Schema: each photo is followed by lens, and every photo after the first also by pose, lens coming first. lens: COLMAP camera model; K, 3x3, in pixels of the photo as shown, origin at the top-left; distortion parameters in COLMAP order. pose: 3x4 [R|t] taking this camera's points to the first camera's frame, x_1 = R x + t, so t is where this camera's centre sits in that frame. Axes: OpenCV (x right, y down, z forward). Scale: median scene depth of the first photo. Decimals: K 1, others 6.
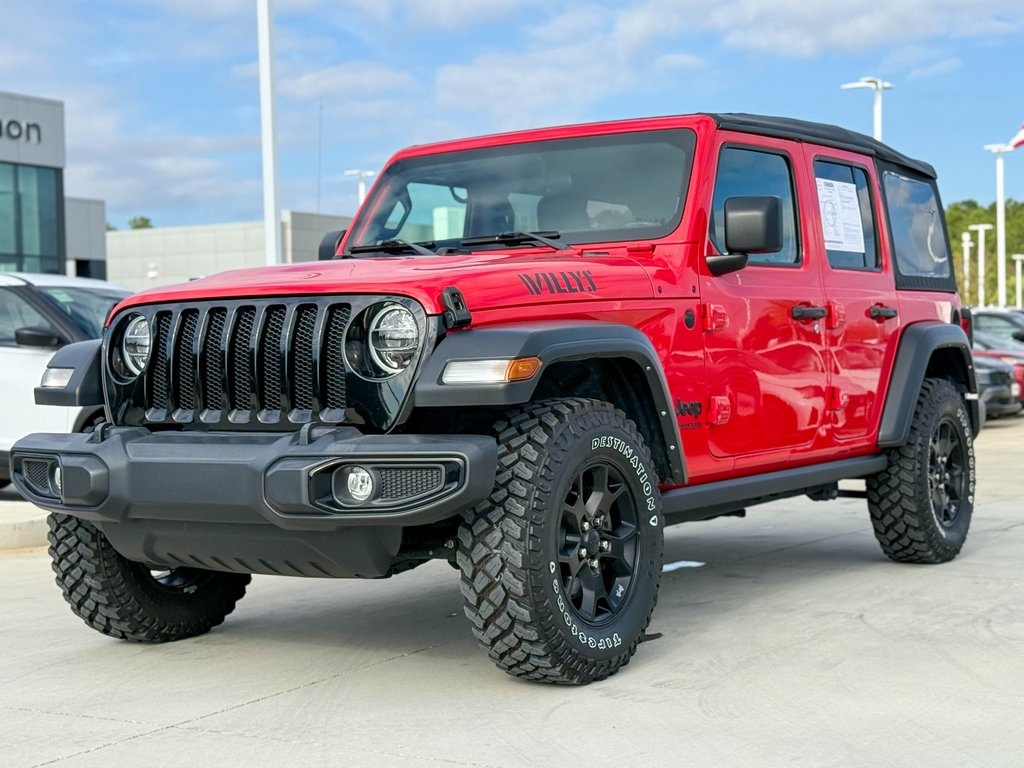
lens RADIAL K [[1627.3, 0, 512.0], [0, 1627.3, 384.0], [0, 0, 1]] dist [-0.018309, -0.020768]
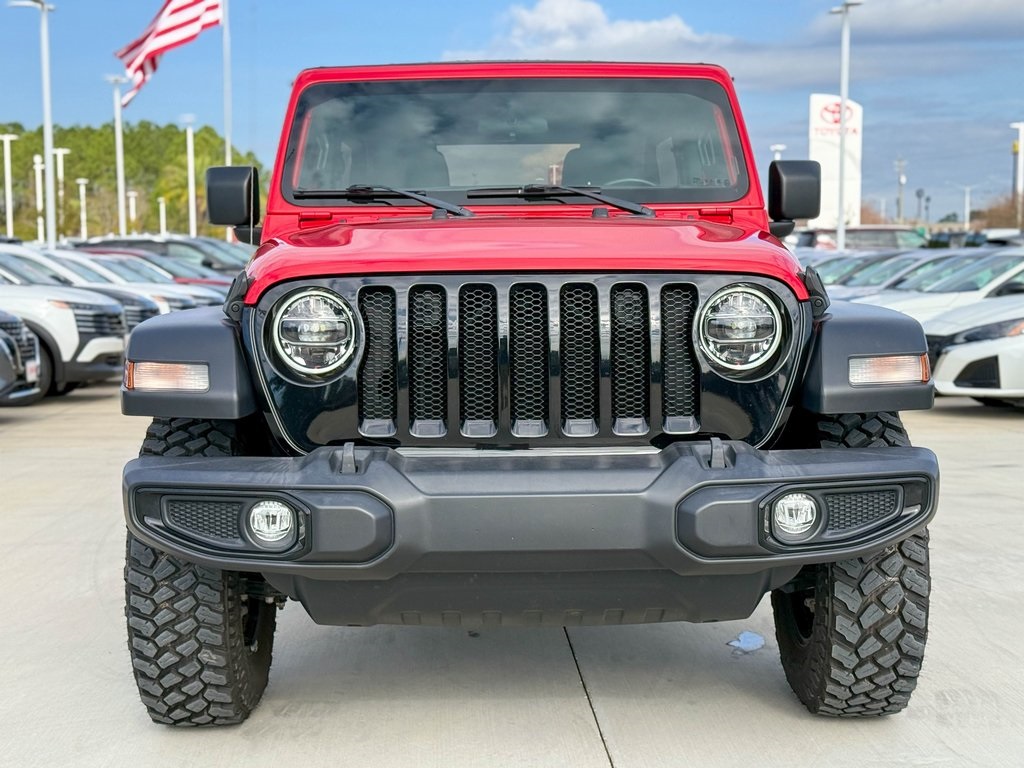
lens RADIAL K [[1516.7, 0, 512.0], [0, 1516.7, 384.0], [0, 0, 1]] dist [0.121671, -0.042890]
pose [[0.839916, -0.028718, 0.541956, -0.569198], [-0.000757, 0.998536, 0.054084, -0.039938], [-0.542715, -0.045836, 0.838665, 0.407853]]
